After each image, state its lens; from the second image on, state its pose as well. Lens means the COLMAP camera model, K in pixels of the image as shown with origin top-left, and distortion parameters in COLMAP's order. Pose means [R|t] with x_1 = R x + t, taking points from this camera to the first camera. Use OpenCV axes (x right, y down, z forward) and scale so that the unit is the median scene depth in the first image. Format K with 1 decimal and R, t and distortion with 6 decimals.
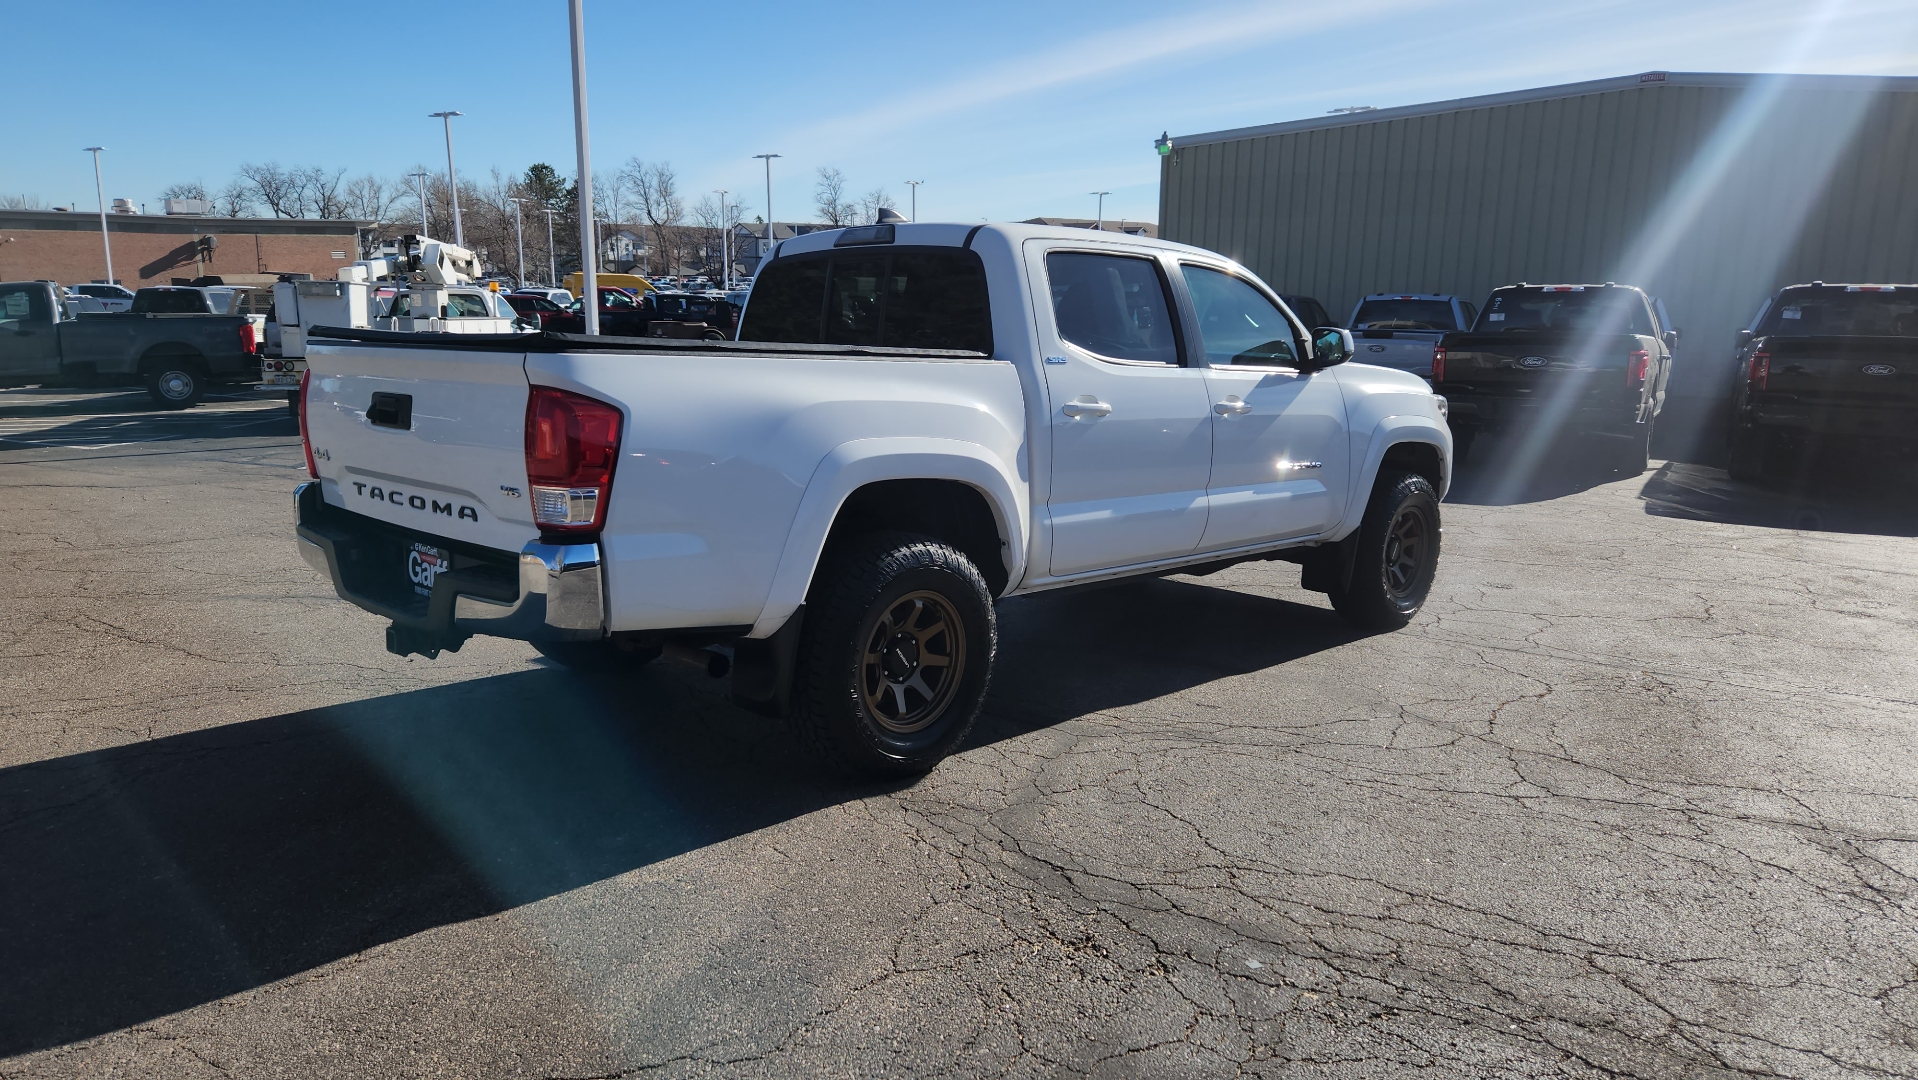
lens RADIAL K [[1280.3, 0, 941.1], [0, 1280.3, 531.4], [0, 0, 1]] dist [0.071335, -0.055449]
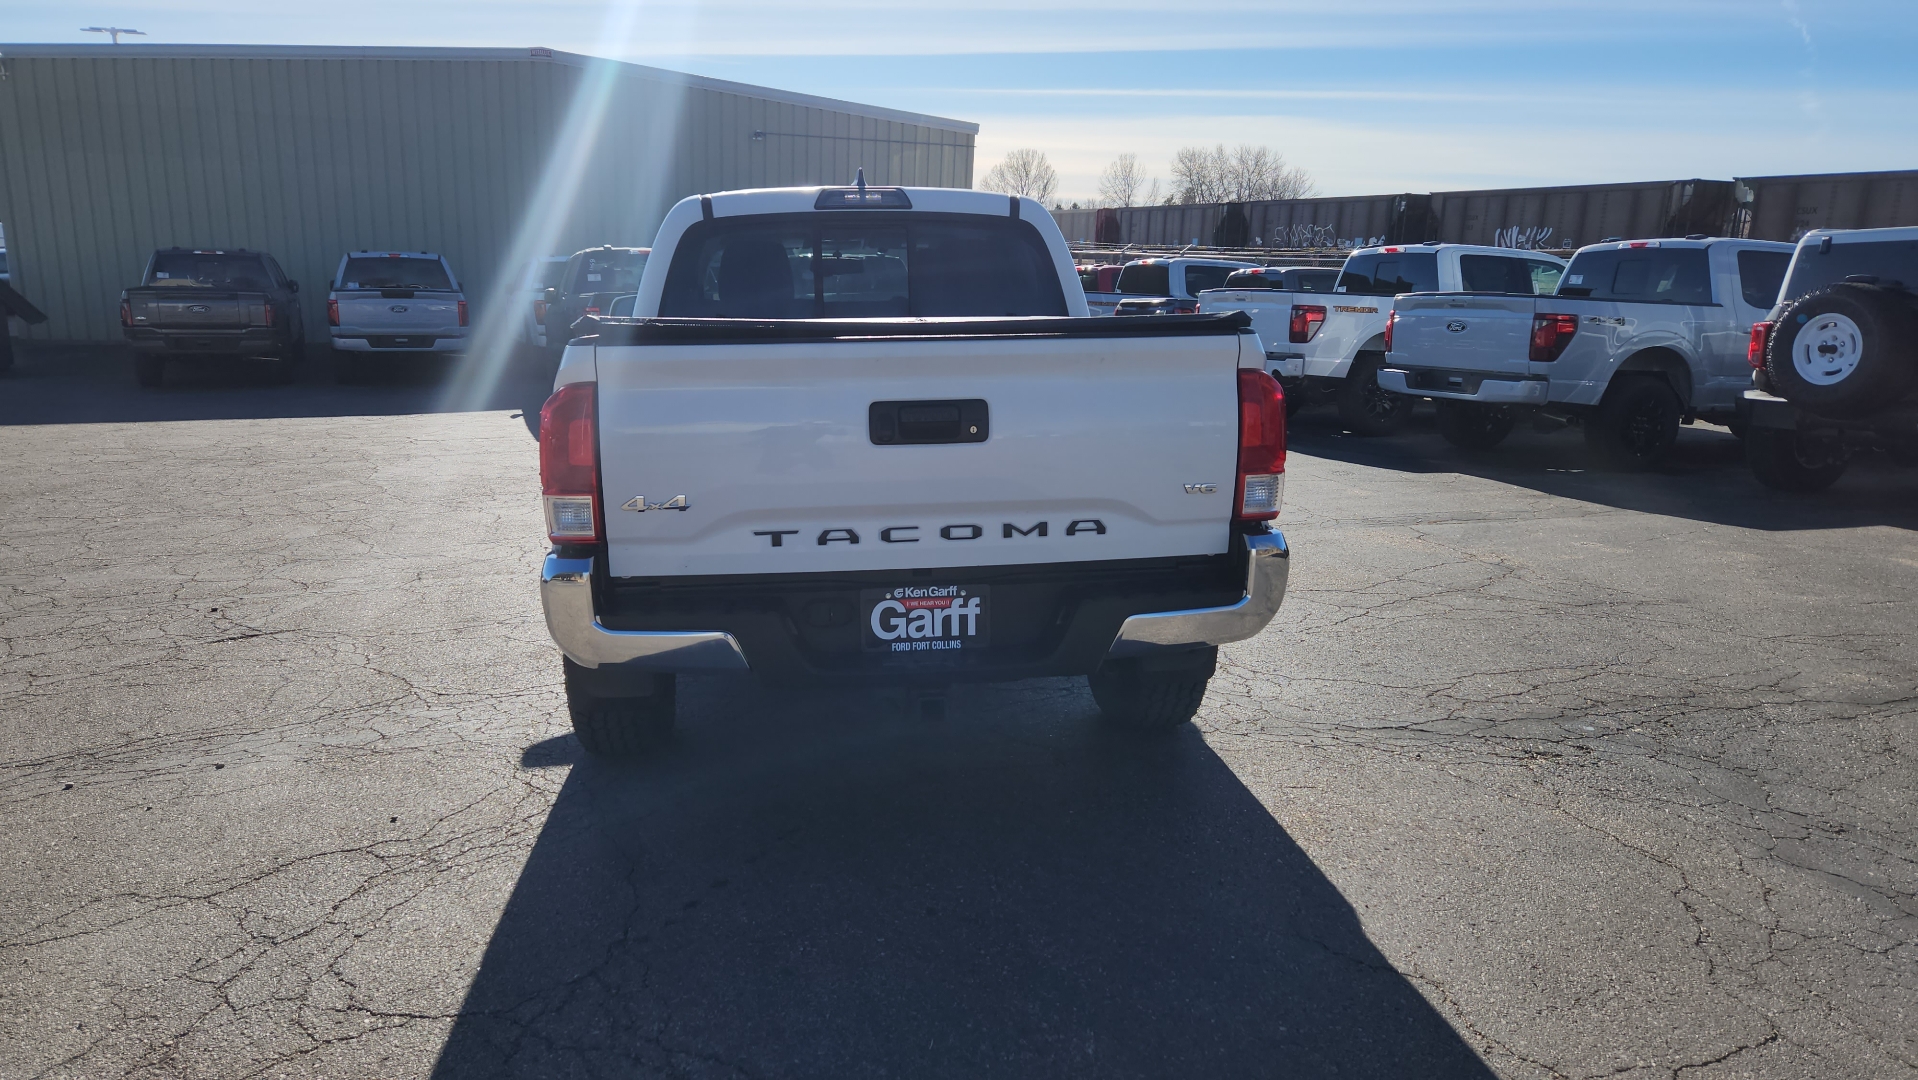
lens RADIAL K [[1280.3, 0, 926.4], [0, 1280.3, 553.1], [0, 0, 1]] dist [0.071335, -0.055449]
pose [[0.622134, -0.175259, 0.763042, -0.741168], [0.137617, 0.983928, 0.113789, -0.074517], [-0.770721, 0.034216, 0.636254, 0.364078]]
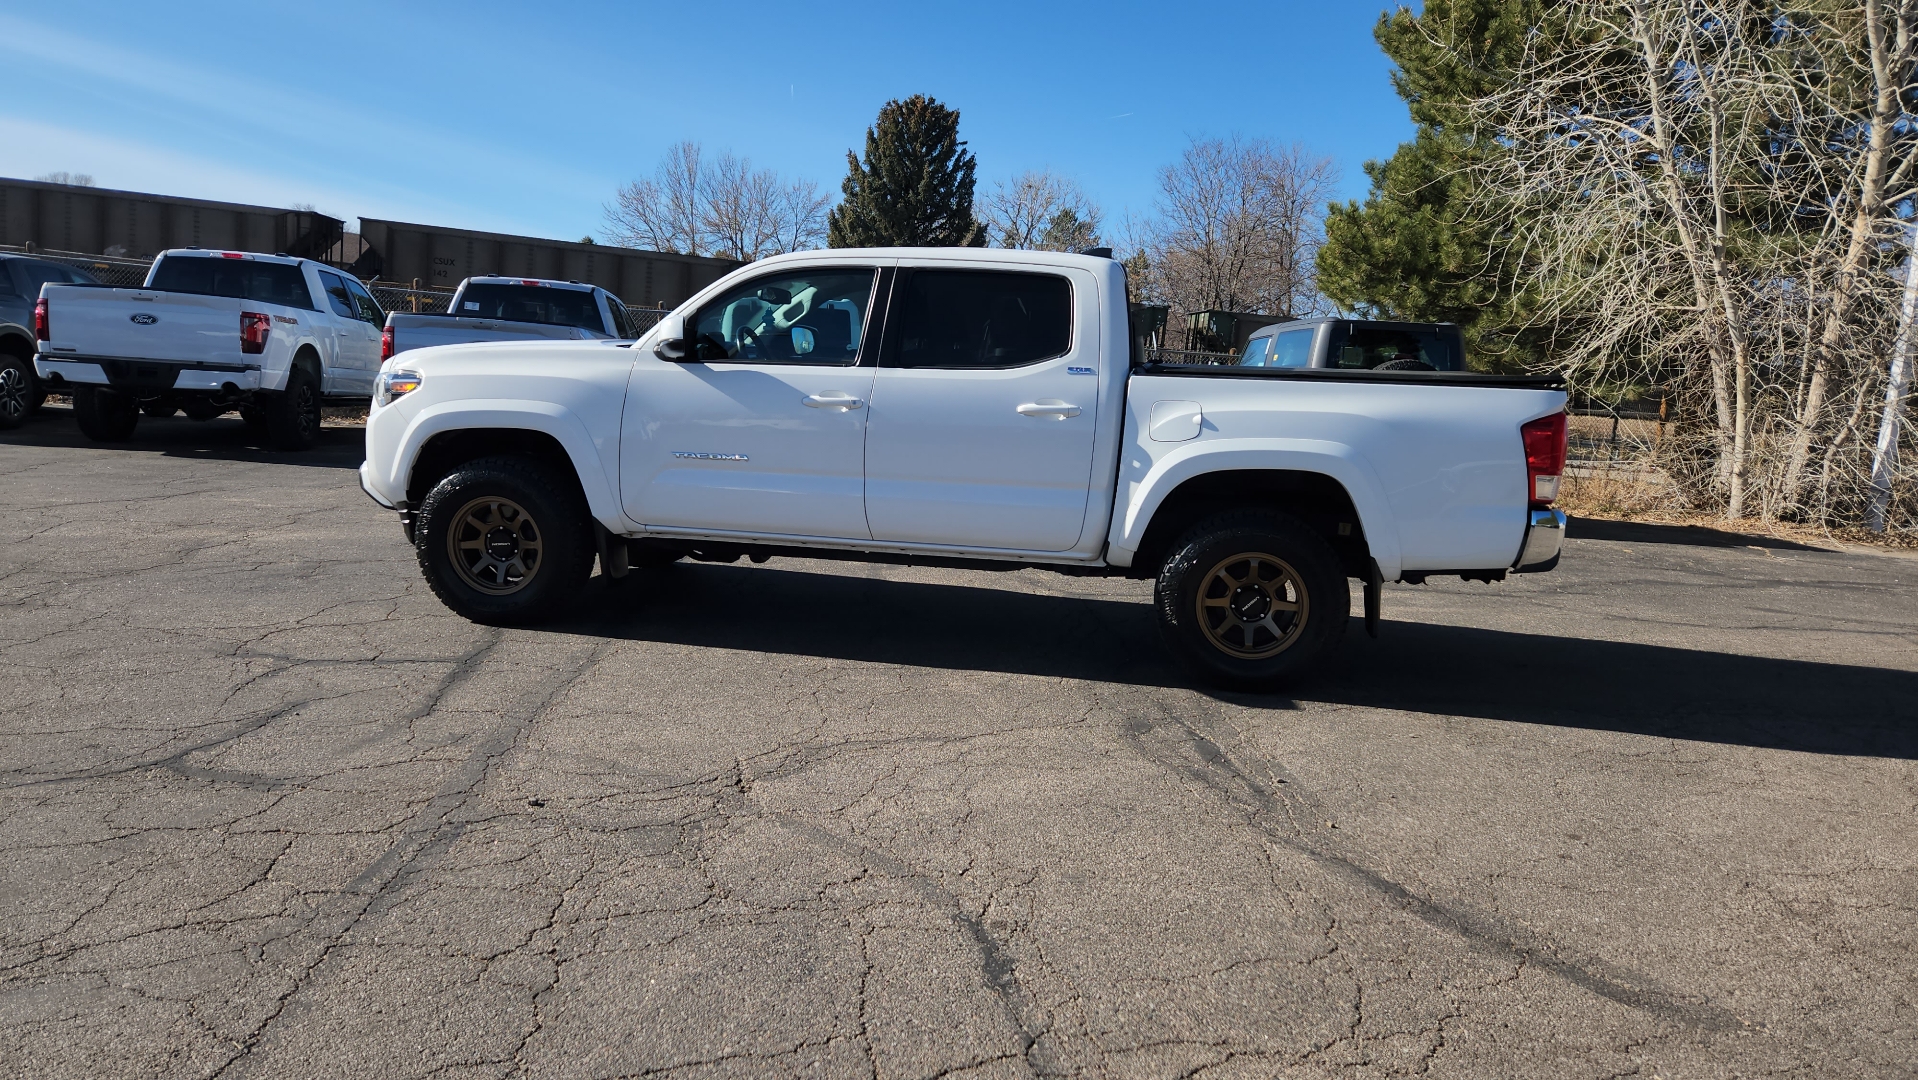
lens RADIAL K [[1281.8, 0, 929.1], [0, 1281.8, 551.5], [0, 0, 1]] dist [0.068110, -0.045386]
pose [[-0.581920, -0.177652, 0.793605, -0.930714], [0.058823, 0.964098, 0.258950, -0.288042], [-0.811116, 0.197370, -0.550578, 1.791093]]
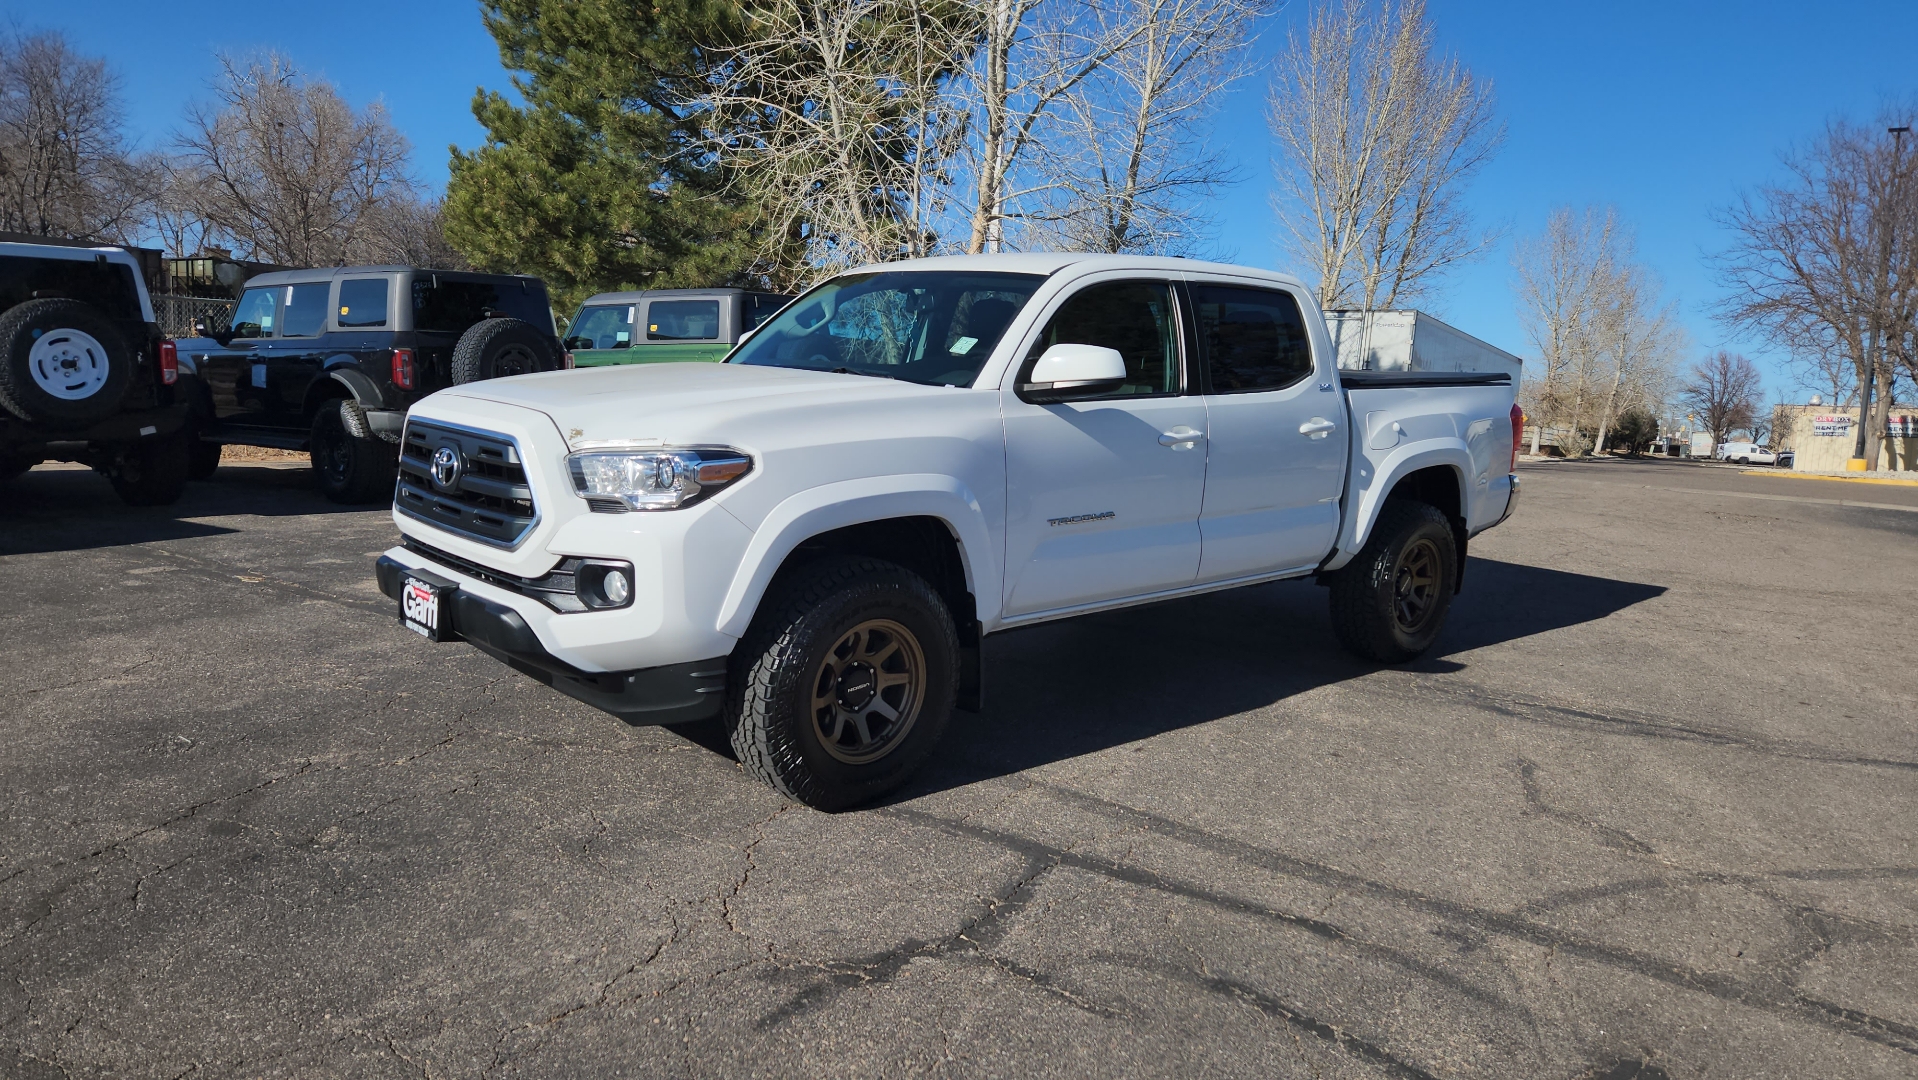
lens RADIAL K [[1281.8, 0, 933.7], [0, 1281.8, 543.7], [0, 0, 1]] dist [0.068110, -0.045386]
pose [[-0.996397, -0.068874, 0.049487, 0.108380], [-0.050589, 0.951010, 0.304992, -0.338686], [-0.068068, 0.301390, -0.951068, 2.164326]]
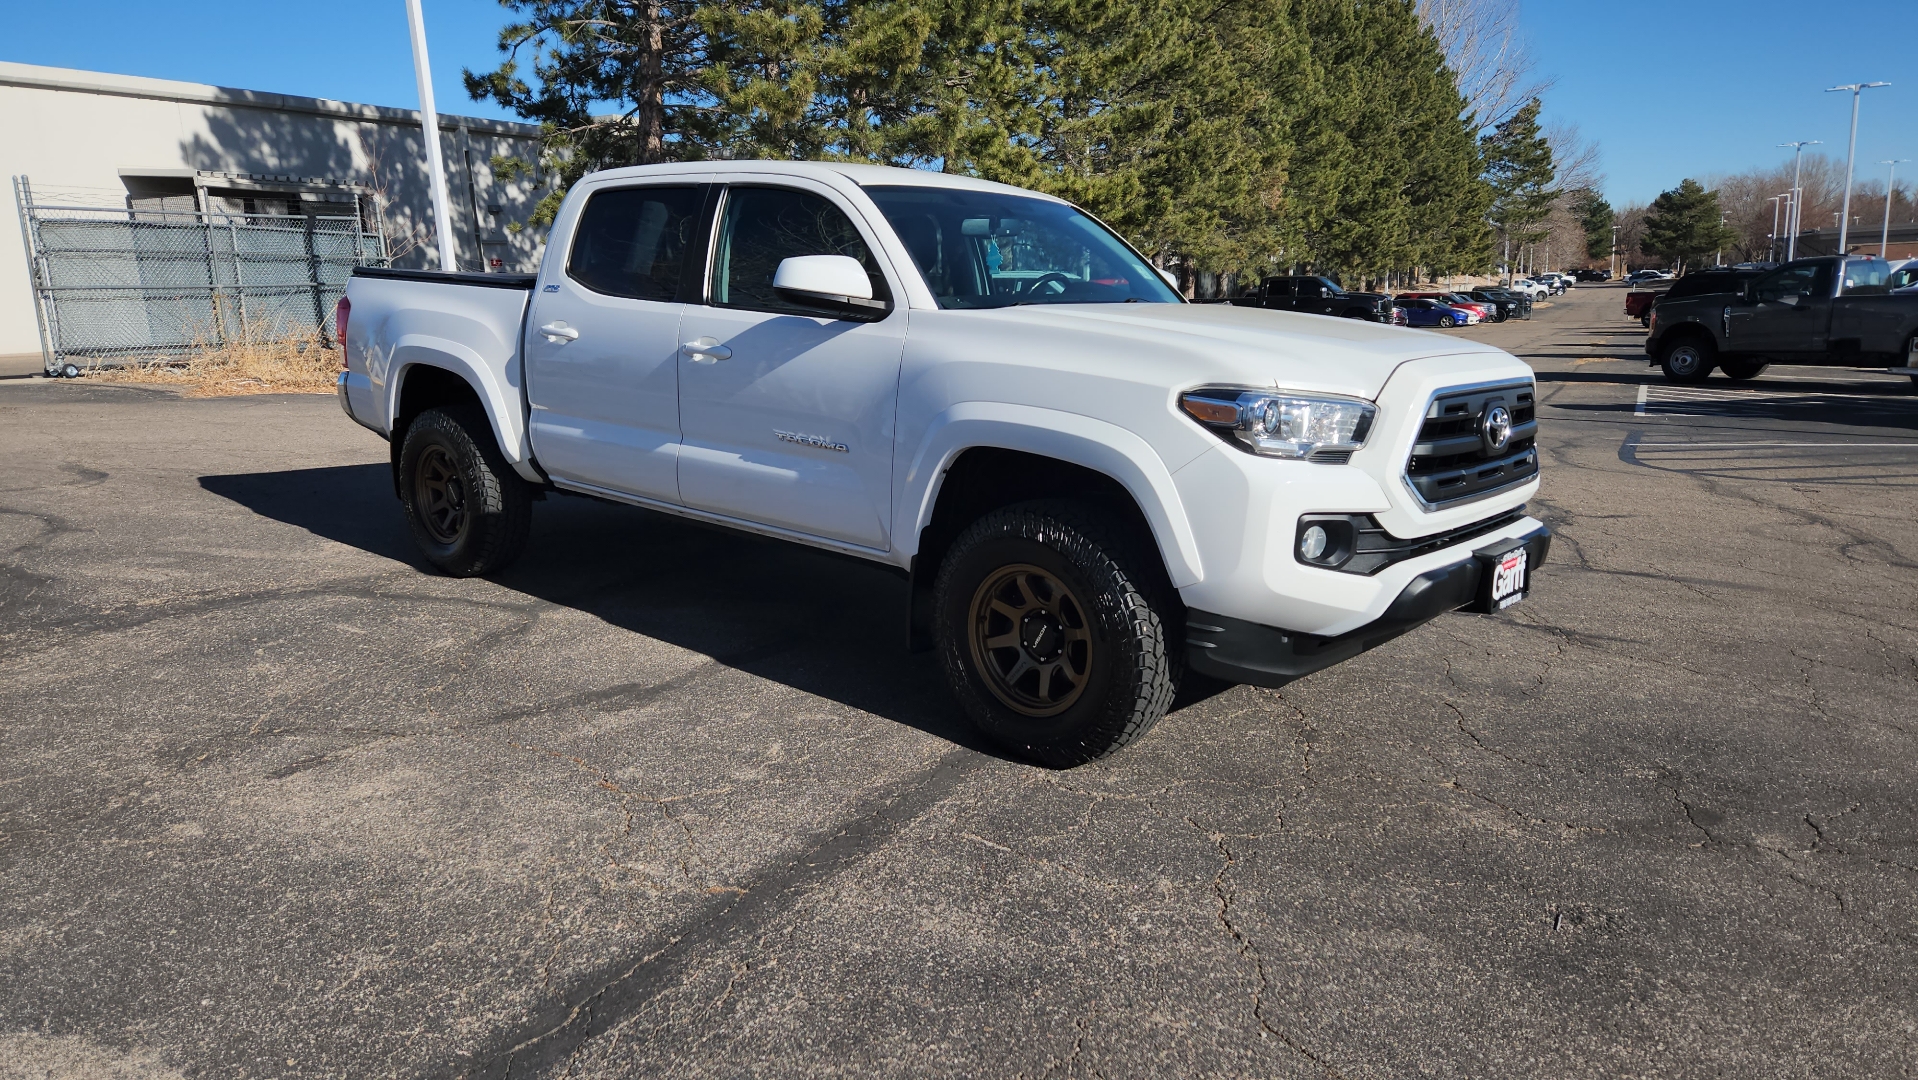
lens RADIAL K [[1288.6, 0, 924.7], [0, 1288.6, 557.4], [0, 0, 1]] dist [0.061950, -0.044029]
pose [[0.054146, 0.194087, -0.979489, 1.127590], [-0.167691, 0.968764, 0.182692, -0.146365], [0.984352, 0.154359, 0.085001, 1.095554]]
